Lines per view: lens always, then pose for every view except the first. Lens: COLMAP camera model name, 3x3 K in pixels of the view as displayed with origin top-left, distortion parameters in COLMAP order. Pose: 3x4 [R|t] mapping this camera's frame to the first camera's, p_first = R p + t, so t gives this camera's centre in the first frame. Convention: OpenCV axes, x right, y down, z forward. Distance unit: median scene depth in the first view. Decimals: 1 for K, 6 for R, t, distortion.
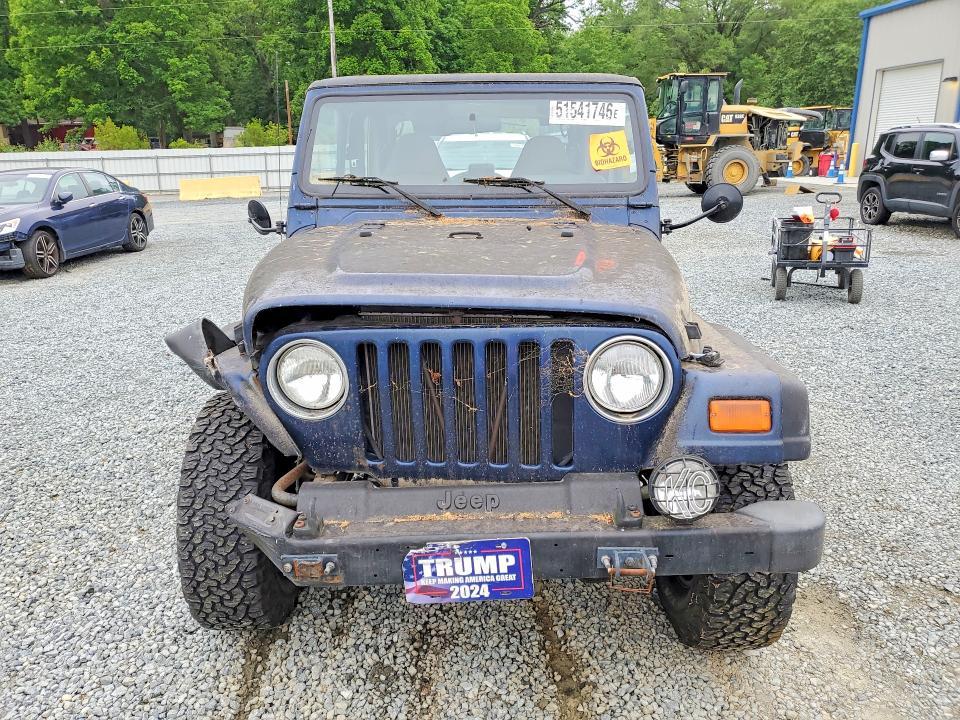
lens RADIAL K [[748.2, 0, 473.5], [0, 748.2, 345.8], [0, 0, 1]] dist [0.007740, 0.009960]
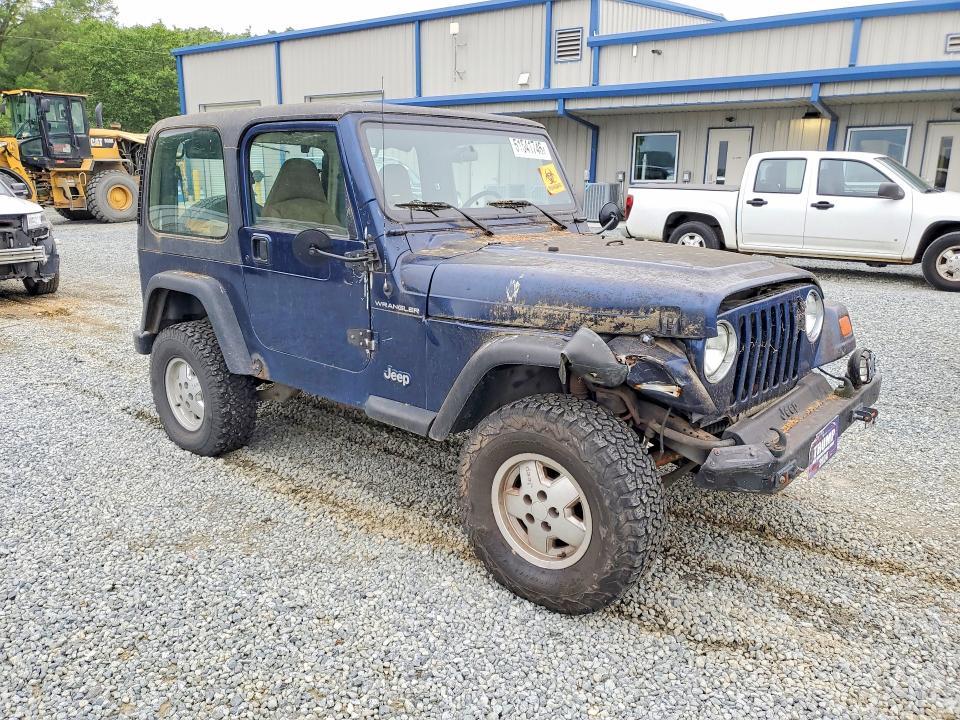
lens RADIAL K [[738.1, 0, 485.5], [0, 738.1, 339.6], [0, 0, 1]] dist [0.009444, 0.009949]
pose [[0.633310, -0.154687, 0.758281, -0.107816], [0.183124, 0.981948, 0.047371, -0.008166], [-0.751920, 0.108859, 0.650205, 0.033644]]
